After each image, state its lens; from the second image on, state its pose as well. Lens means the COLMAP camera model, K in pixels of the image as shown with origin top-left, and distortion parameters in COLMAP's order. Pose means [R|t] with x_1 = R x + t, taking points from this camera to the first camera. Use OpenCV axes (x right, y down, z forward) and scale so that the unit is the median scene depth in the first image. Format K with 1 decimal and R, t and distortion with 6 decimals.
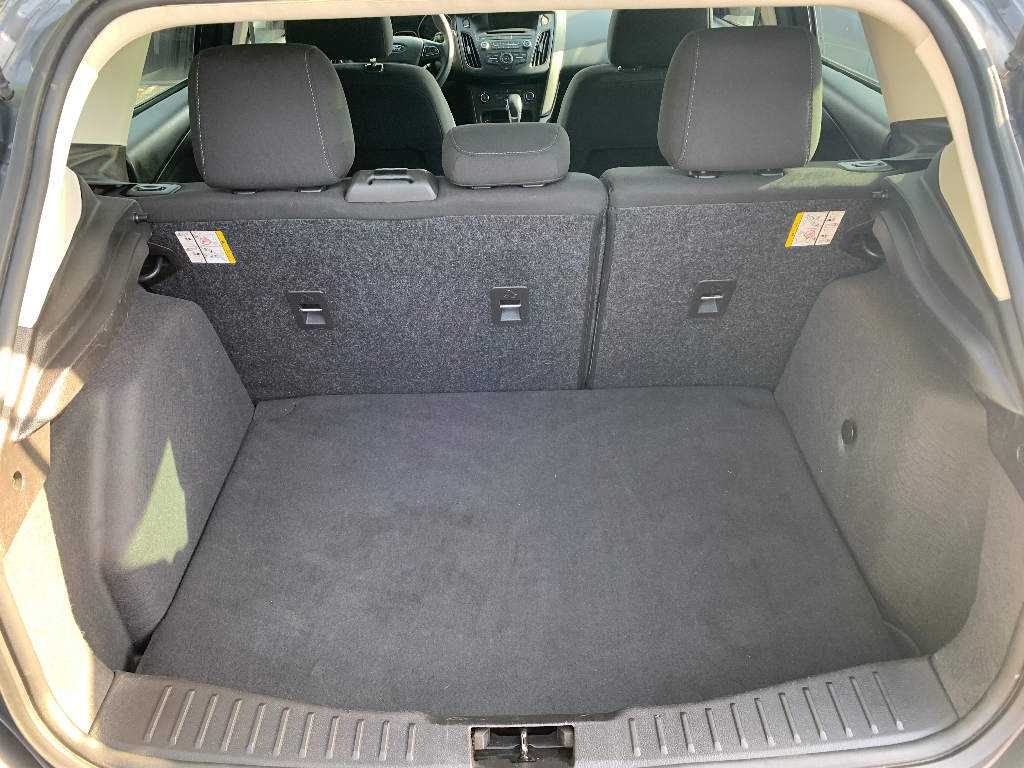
lens RADIAL K [[771.8, 0, 509.7], [0, 771.8, 382.1], [0, 0, 1]] dist [0.011973, -0.022928]
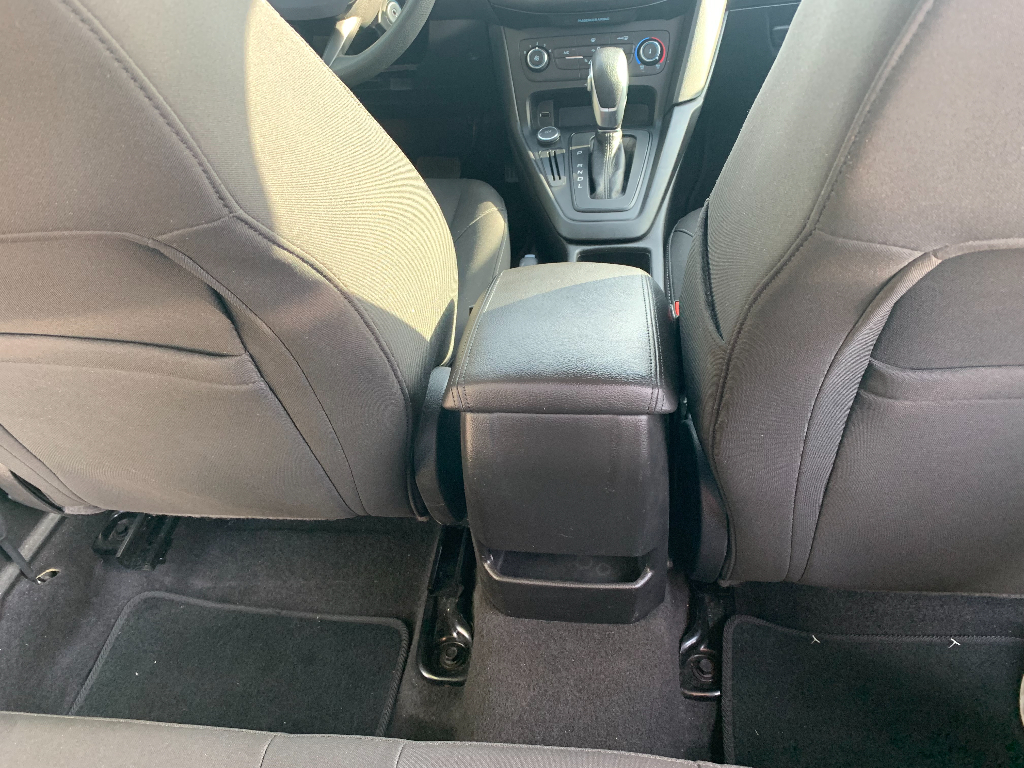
lens RADIAL K [[771.8, 0, 501.2], [0, 771.8, 375.0], [0, 0, 1]] dist [0.011973, -0.022928]
pose [[0.988761, 0.028506, -0.146761, 0.026398], [-0.020296, 0.998160, 0.057142, -0.436405], [0.148120, -0.053521, 0.987520, 1.141534]]
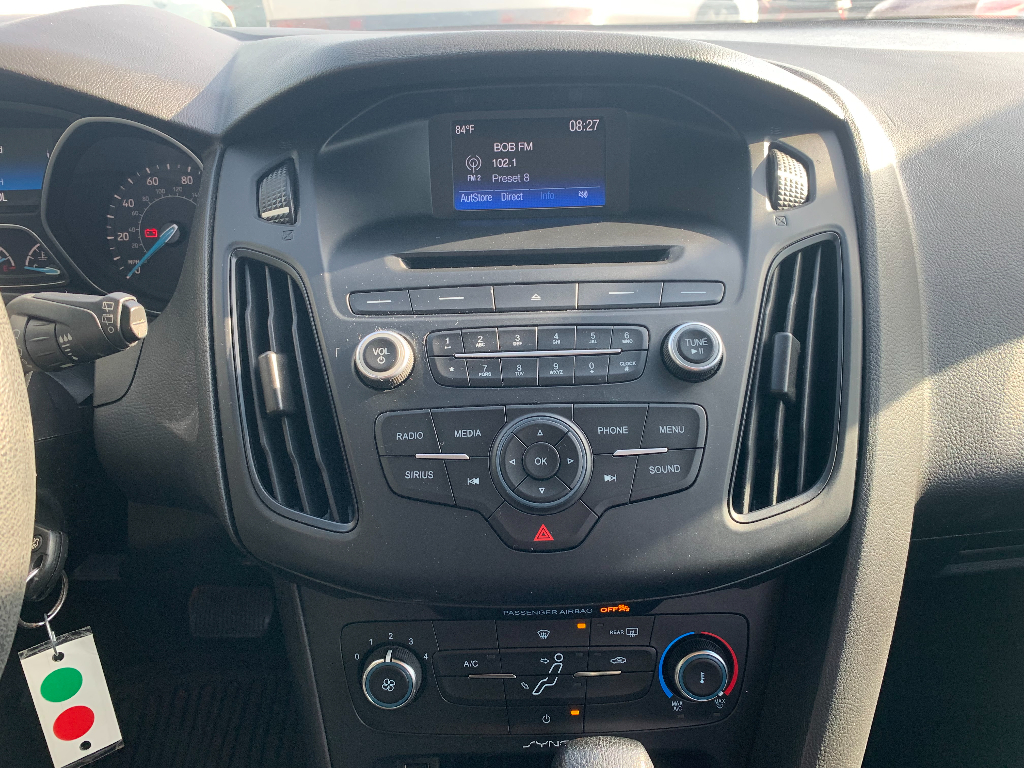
lens RADIAL K [[771.8, 0, 512.6], [0, 771.8, 378.4], [0, 0, 1]] dist [0.011973, -0.022928]
pose [[0.999944, 0.002863, -0.010153, -0.015096], [-0.004039, 0.993030, -0.117791, -0.793939], [0.009745, 0.117826, 0.992986, 1.651290]]
